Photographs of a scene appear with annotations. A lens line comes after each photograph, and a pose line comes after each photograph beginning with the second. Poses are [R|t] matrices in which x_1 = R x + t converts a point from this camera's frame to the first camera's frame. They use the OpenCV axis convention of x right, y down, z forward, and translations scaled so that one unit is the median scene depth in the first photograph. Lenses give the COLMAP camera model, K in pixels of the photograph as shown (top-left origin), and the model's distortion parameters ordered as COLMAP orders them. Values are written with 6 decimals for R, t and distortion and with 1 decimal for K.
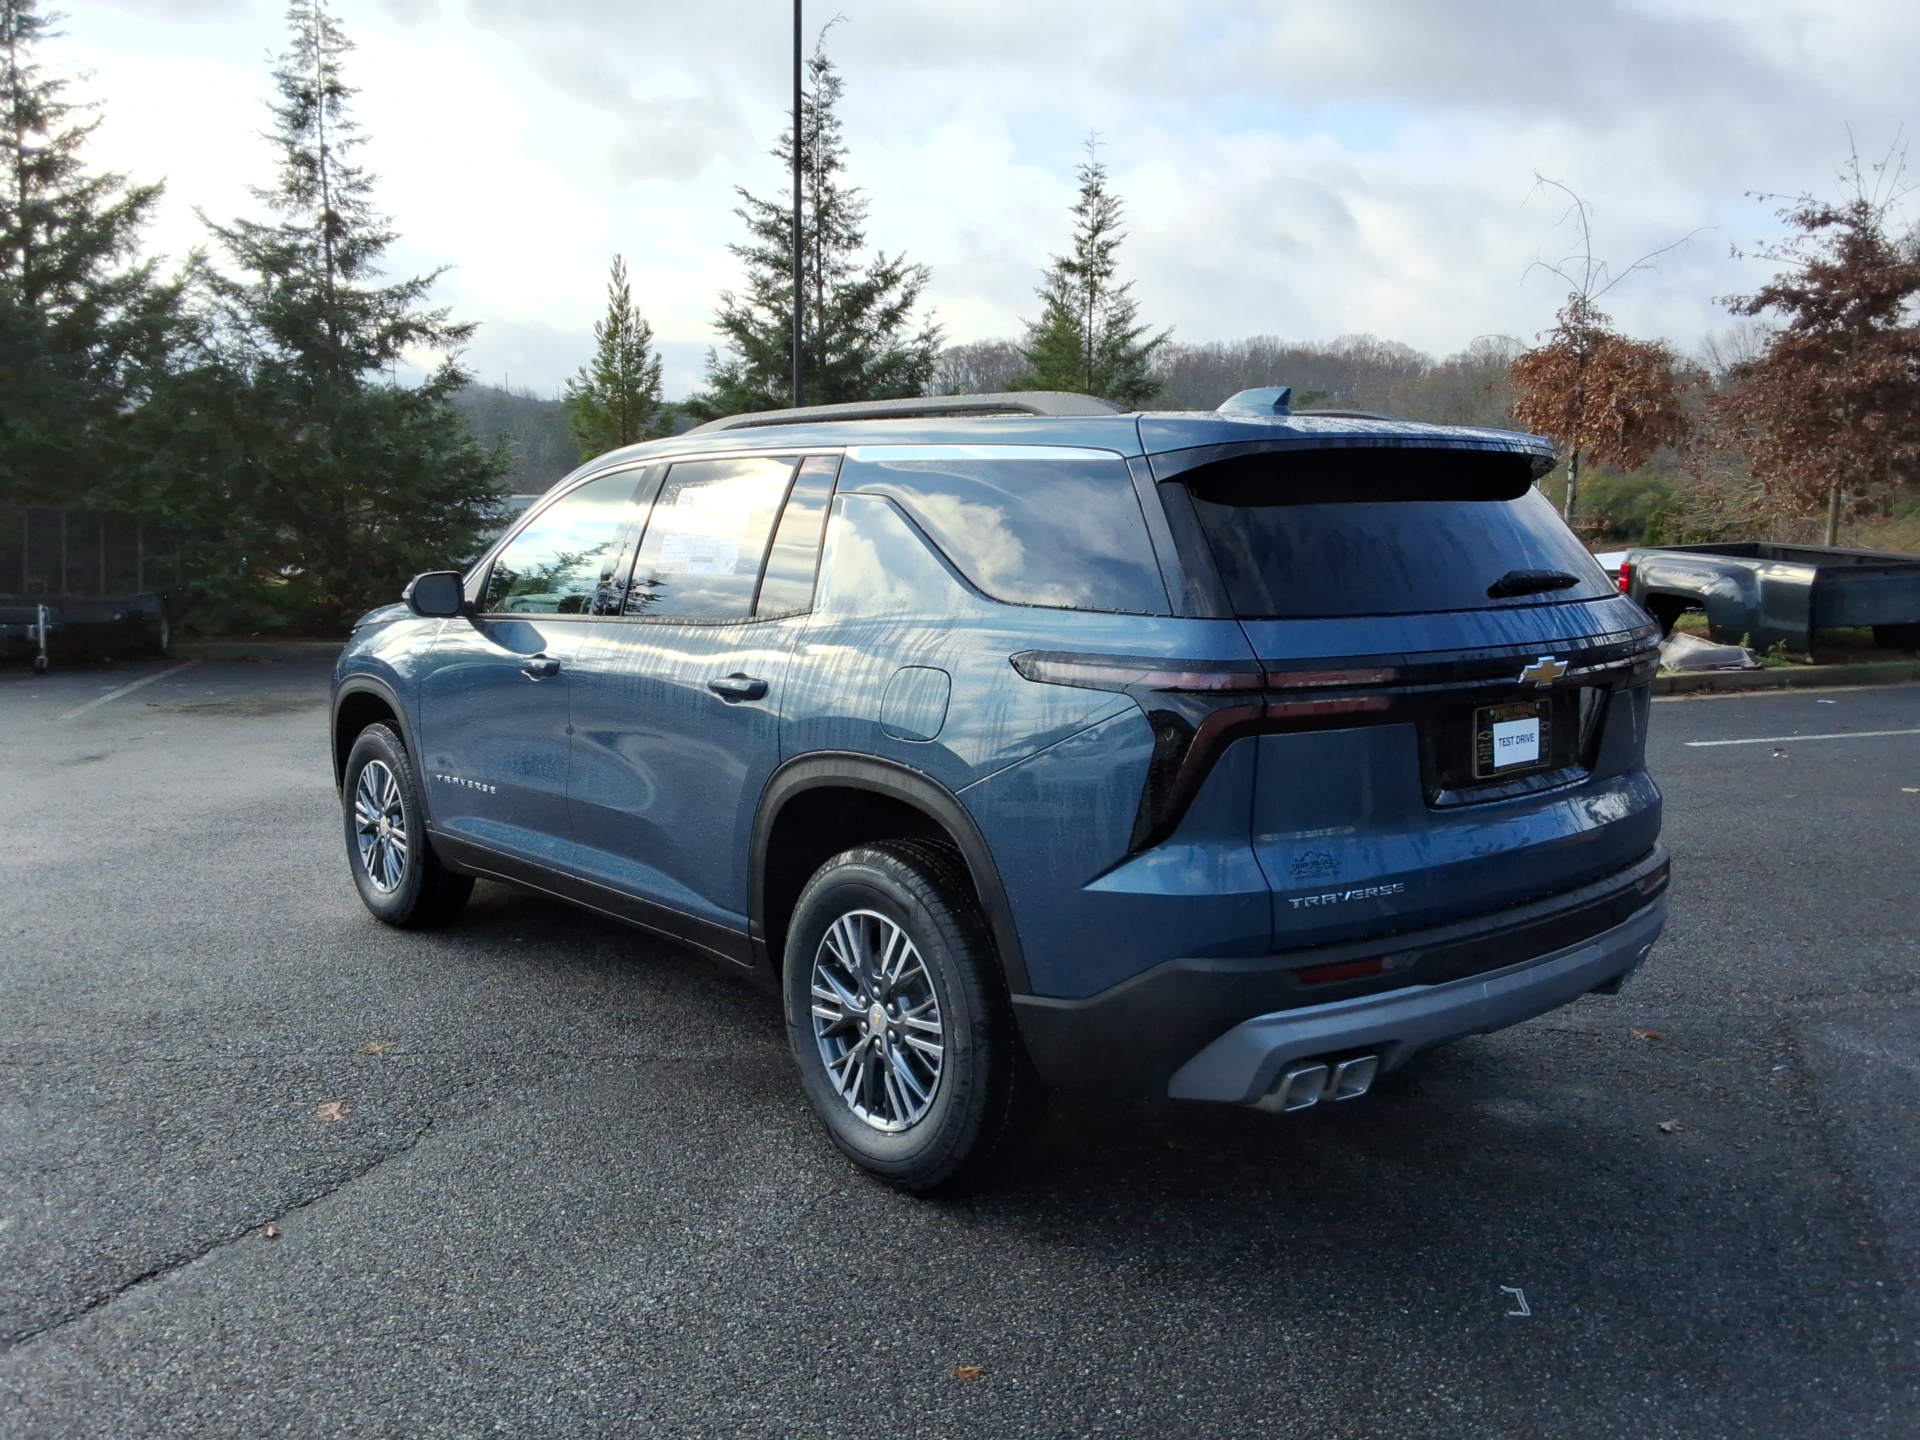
lens RADIAL K [[1528.0, 0, 980.8], [0, 1528.0, 723.0], [0, 0, 1]] dist [0.091965, -0.126056]
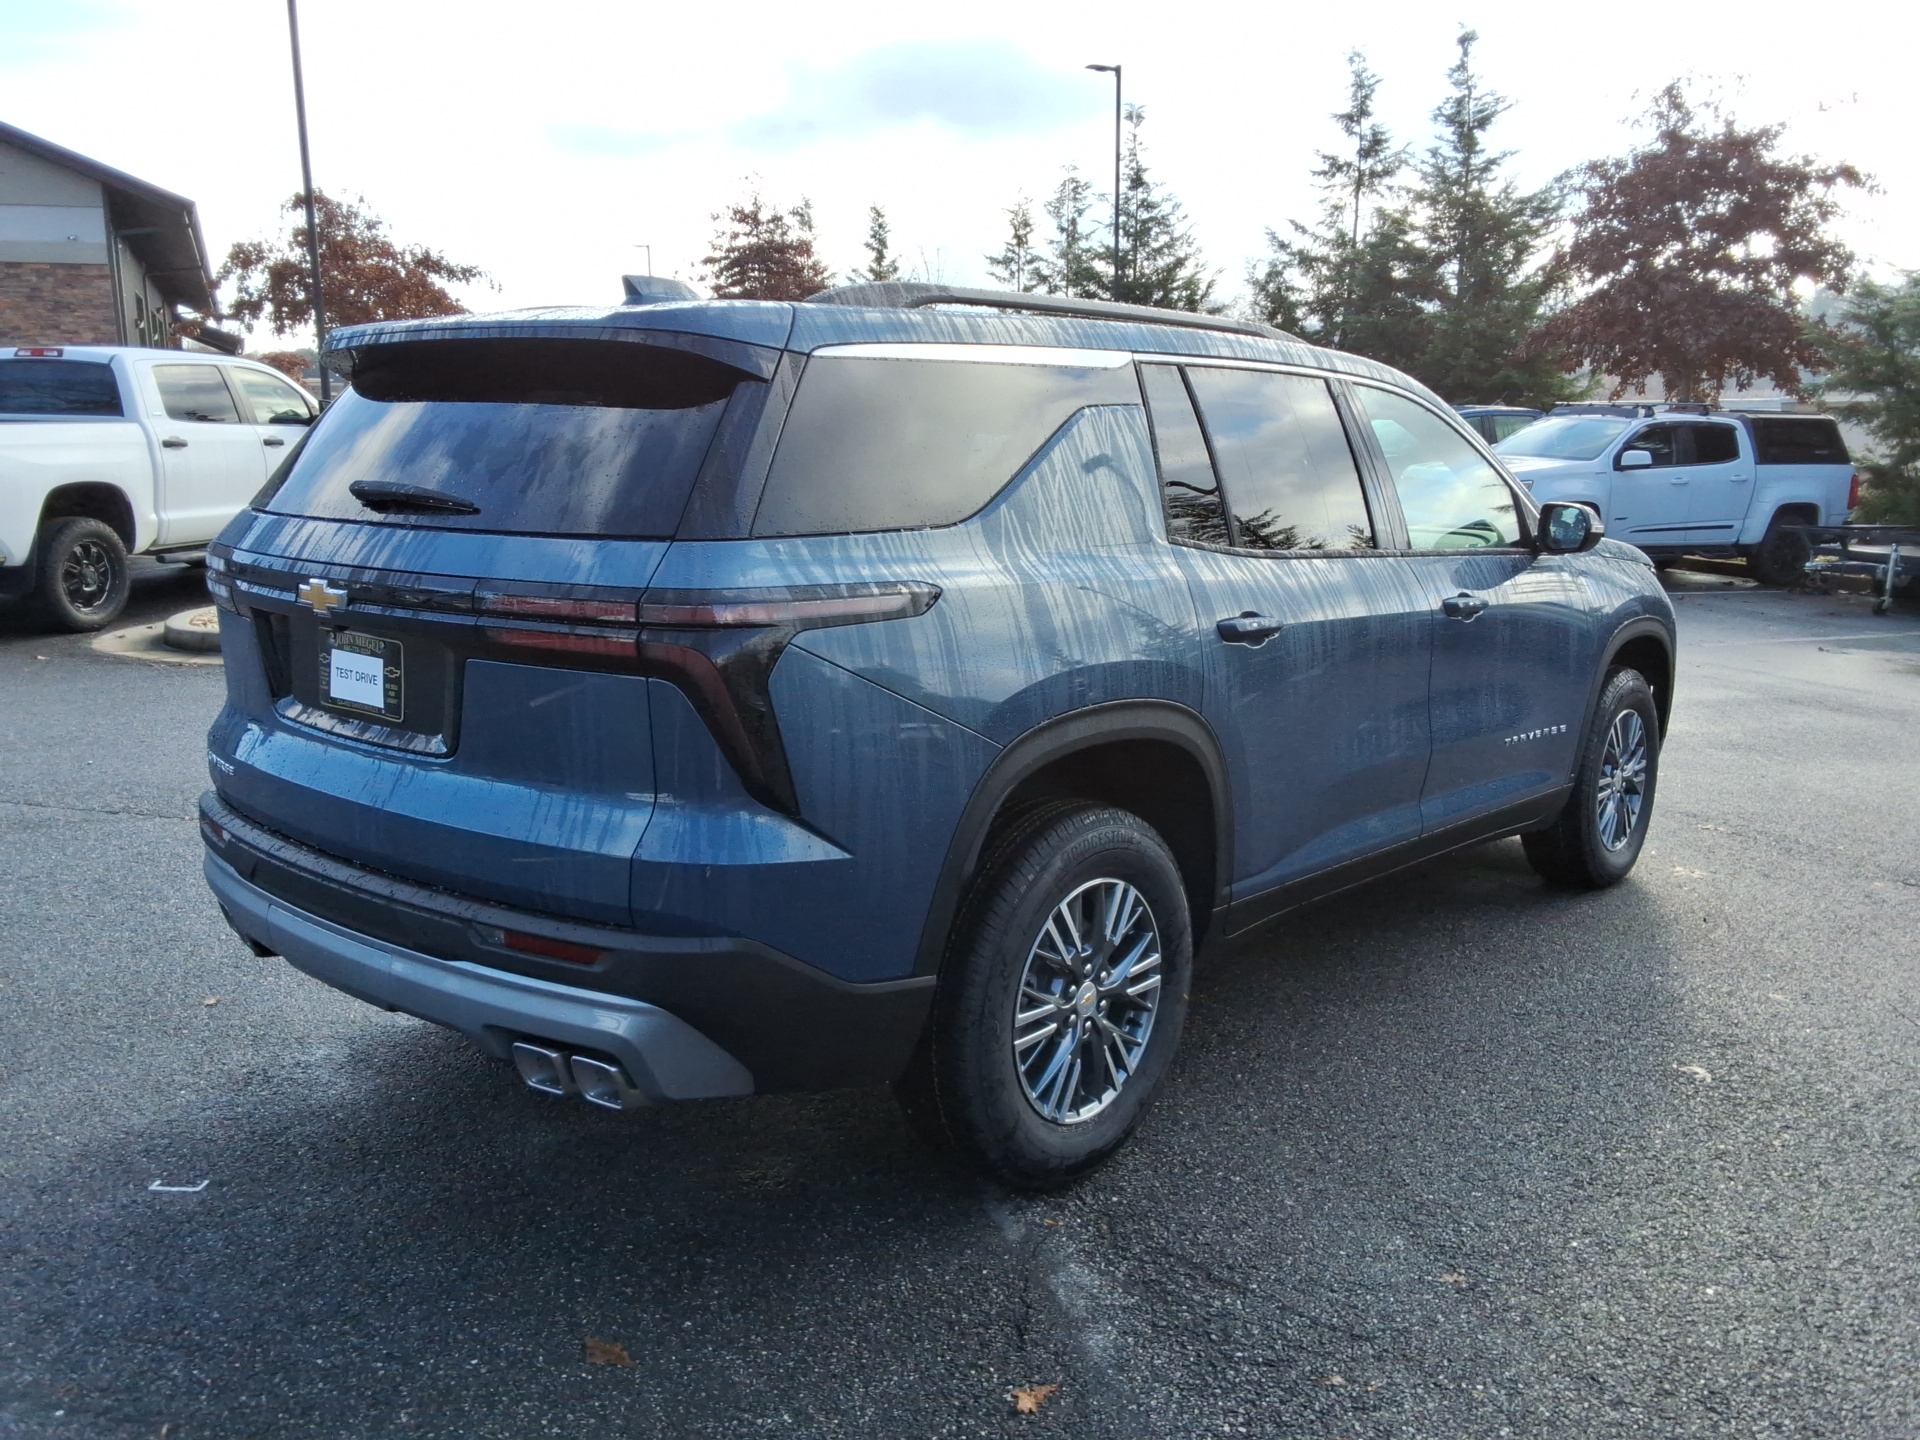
lens RADIAL K [[1528.0, 0, 973.4], [0, 1528.0, 708.0], [0, 0, 1]] dist [0.091965, -0.126056]
pose [[0.157924, 0.169004, -0.972881, 0.238619], [-0.147392, 0.978242, 0.146009, -0.028511], [0.976389, 0.120336, 0.179398, 0.225861]]
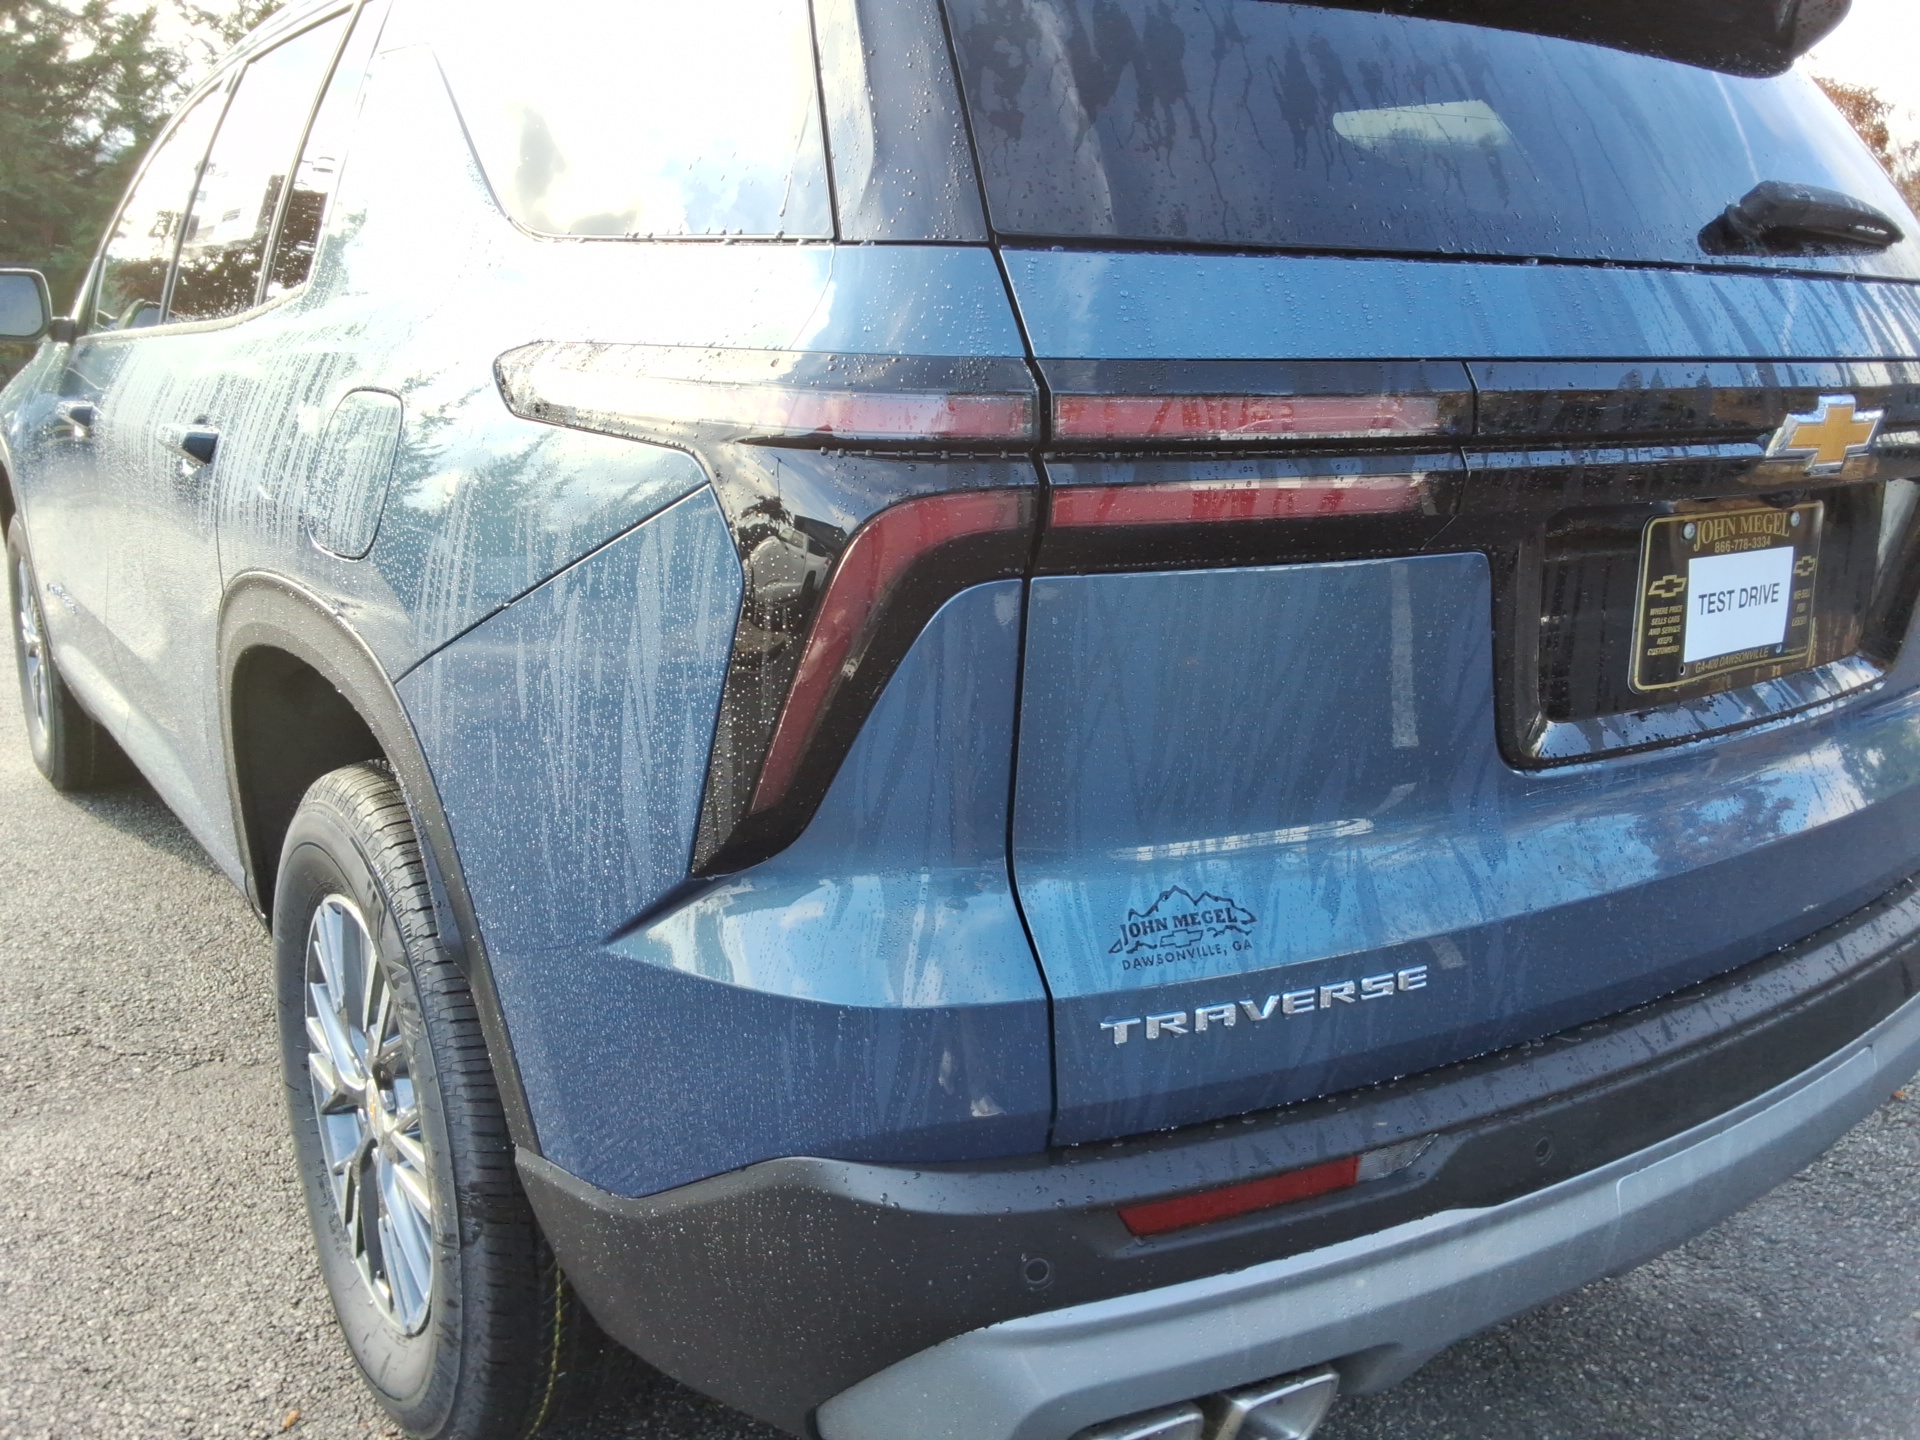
lens RADIAL K [[1528.0, 0, 962.5], [0, 1528.0, 728.1], [0, 0, 1]] dist [0.091965, -0.126056]
pose [[0.996655, 0.037524, -0.072606, 0.031958], [-0.027994, 0.991368, 0.128083, -0.000402], [0.076785, -0.125622, 0.989102, 0.106646]]
